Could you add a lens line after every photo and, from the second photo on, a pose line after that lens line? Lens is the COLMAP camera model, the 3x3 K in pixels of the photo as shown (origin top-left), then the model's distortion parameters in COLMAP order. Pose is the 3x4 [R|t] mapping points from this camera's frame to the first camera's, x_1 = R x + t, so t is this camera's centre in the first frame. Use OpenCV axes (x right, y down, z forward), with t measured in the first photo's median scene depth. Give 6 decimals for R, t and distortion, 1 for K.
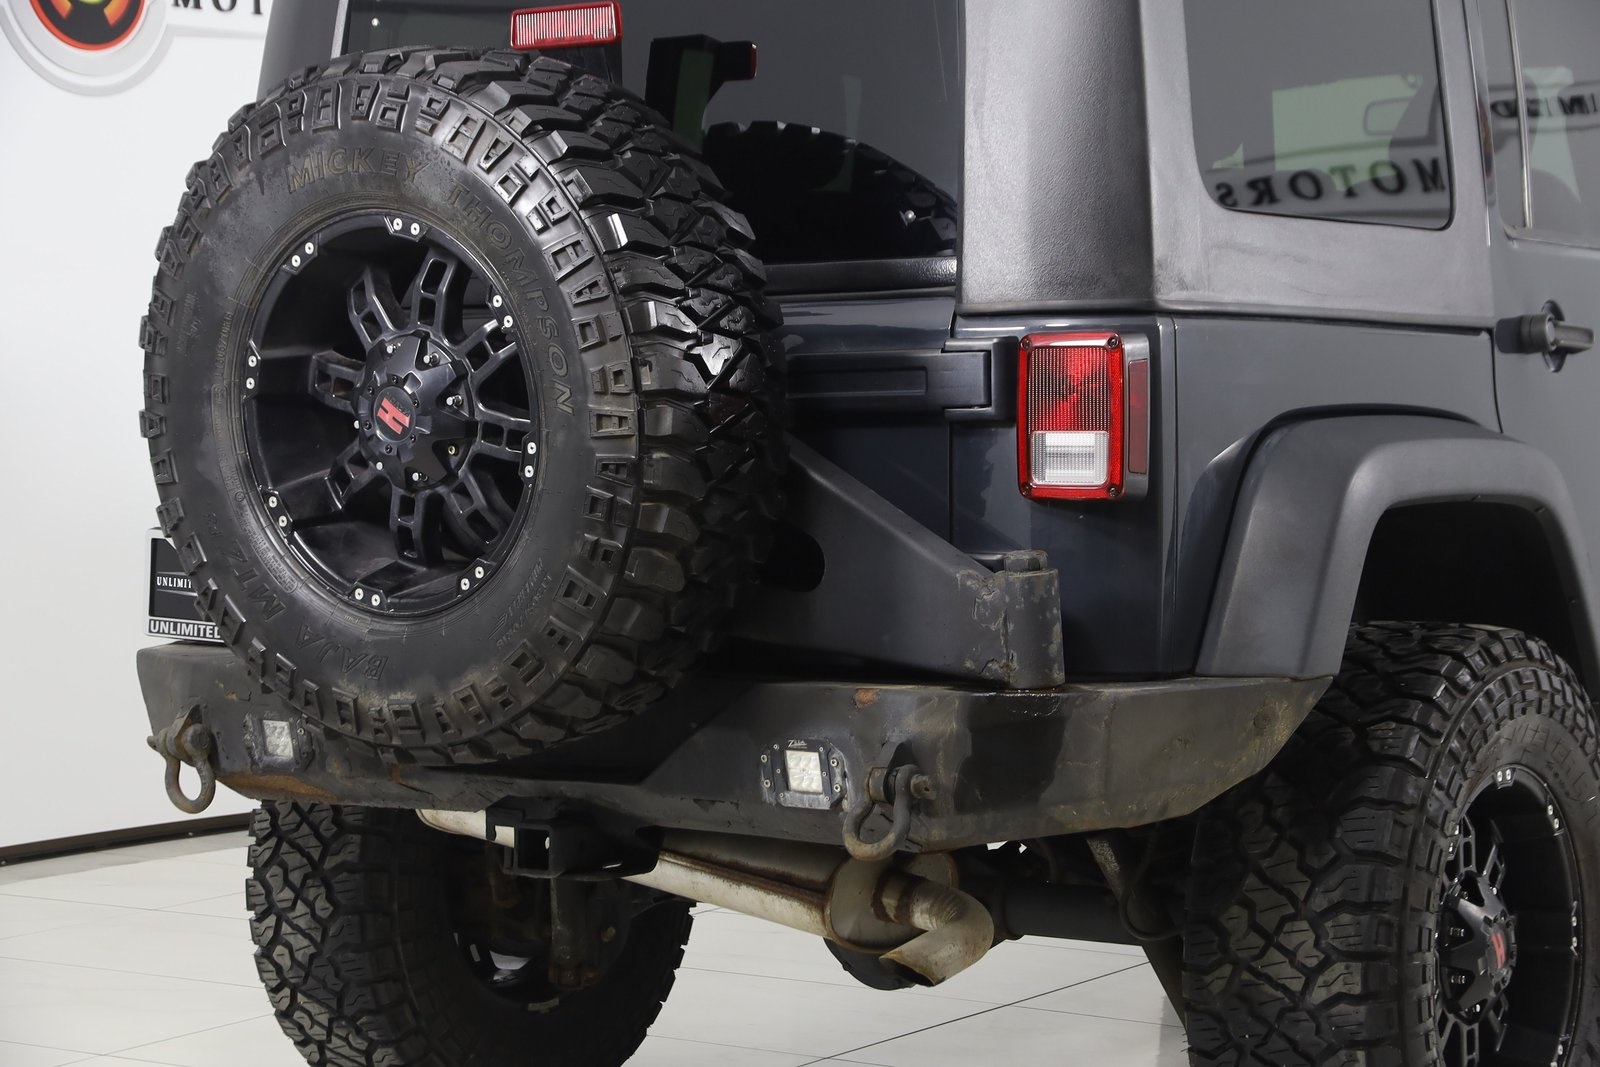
lens RADIAL K [[3017.7, 0, 809.0], [0, 3017.7, 545.5], [0, 0, 1]] dist [0.164795, 0.000000]
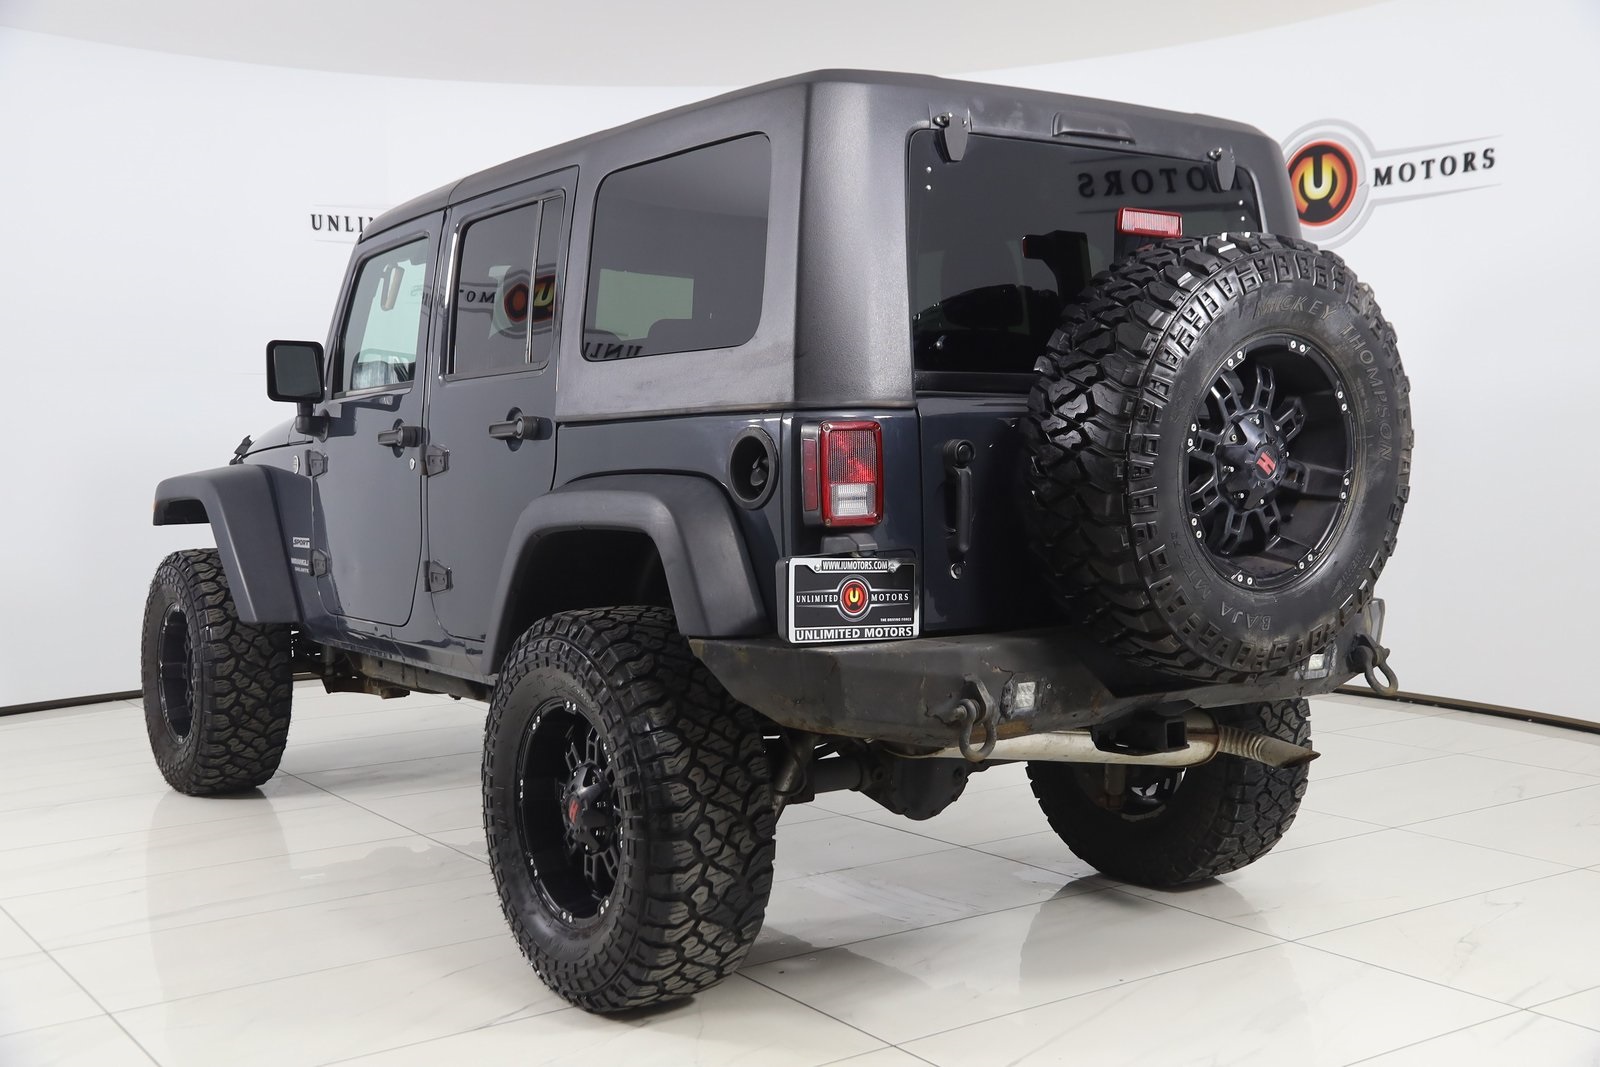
lens RADIAL K [[1733.9, 0, 792.3], [0, 1733.9, 550.0], [0, 0, 1]] dist [0.038529, 0.000000]
pose [[0.337346, -0.043734, 0.940364, -1.057491], [0.047649, 0.998433, 0.029341, -0.035284], [-0.940174, 0.034909, 0.338901, 0.904100]]
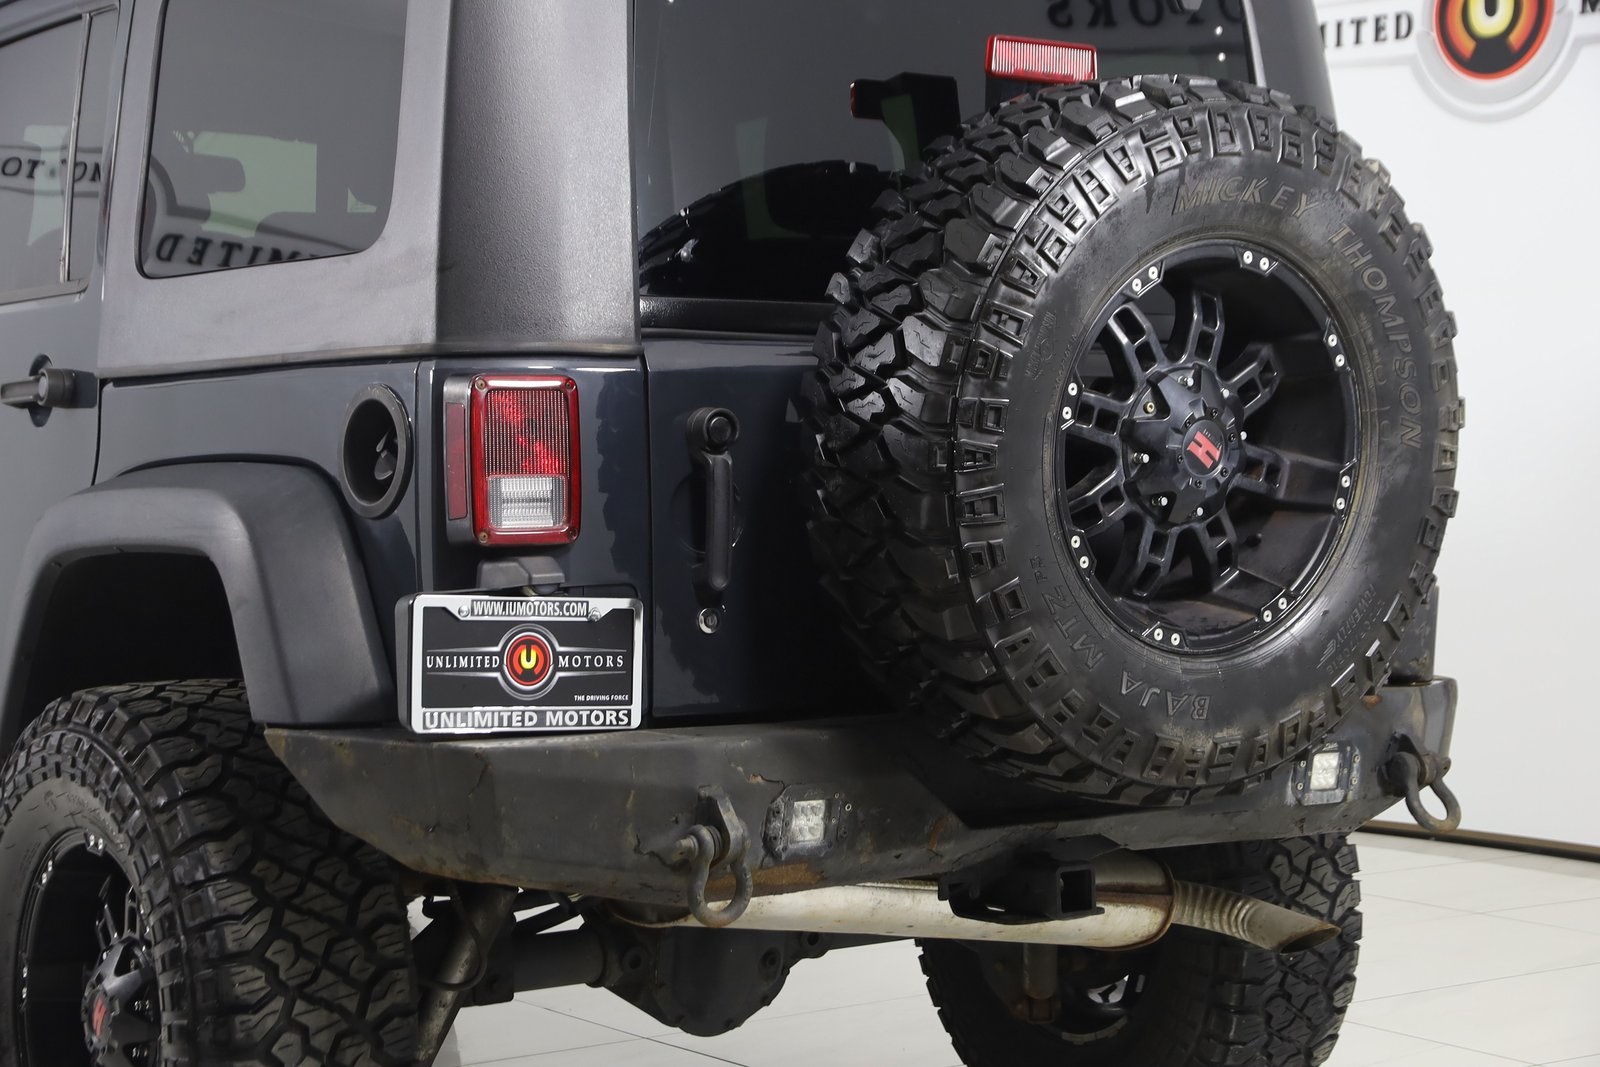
lens RADIAL K [[2885.9, 0, 792.7], [0, 2885.9, 578.2], [0, 0, 1]] dist [0.156220, 0.000000]
pose [[0.325953, -0.026931, 0.945002, -1.045808], [0.039642, 0.999104, 0.014799, -0.019896], [-0.944554, 0.032638, 0.326729, 0.800722]]
